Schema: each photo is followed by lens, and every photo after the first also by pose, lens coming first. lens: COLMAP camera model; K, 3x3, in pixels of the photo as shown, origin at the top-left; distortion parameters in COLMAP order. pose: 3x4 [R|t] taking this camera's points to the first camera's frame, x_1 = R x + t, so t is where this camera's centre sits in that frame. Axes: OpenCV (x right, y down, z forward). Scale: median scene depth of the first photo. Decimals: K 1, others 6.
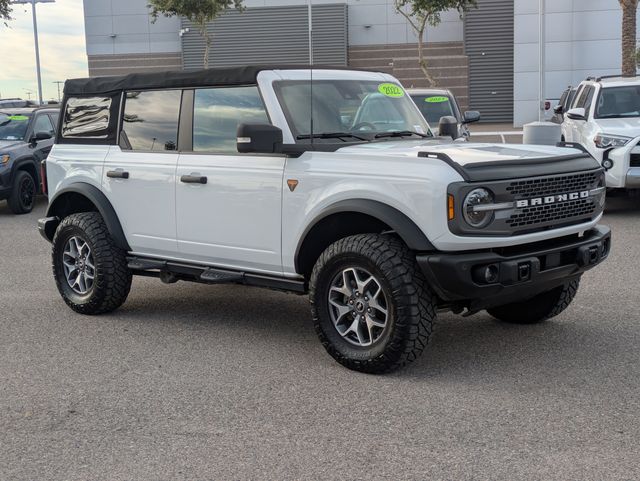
lens RADIAL K [[961.0, 0, 320.0], [0, 961.0, 240.5], [0, 0, 1]] dist [0.006972, -0.005722]
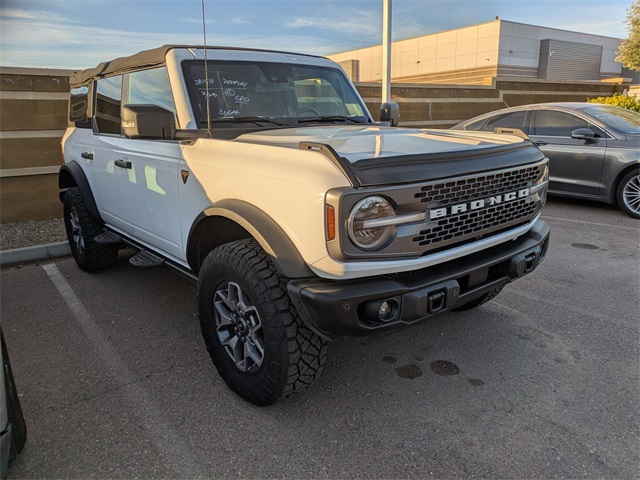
lens RADIAL K [[485.4, 0, 313.1], [0, 485.4, 239.2], [0, 0, 1]] dist [0.013465, 0.002103]
pose [[0.993211, 0.028931, -0.112672, 0.151970], [-0.014090, 0.991368, 0.130347, -0.064190], [0.115470, -0.127874, 0.985046, 0.594800]]
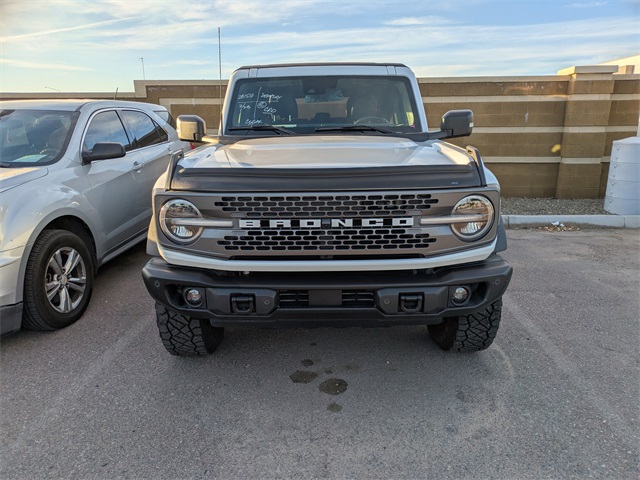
lens RADIAL K [[485.4, 0, 313.1], [0, 485.4, 239.2], [0, 0, 1]] dist [0.013465, 0.002103]
pose [[0.676969, 0.193895, -0.710012, 0.522701], [-0.093042, 0.979481, 0.178771, -0.100531], [0.730107, -0.054962, 0.681119, 0.736752]]
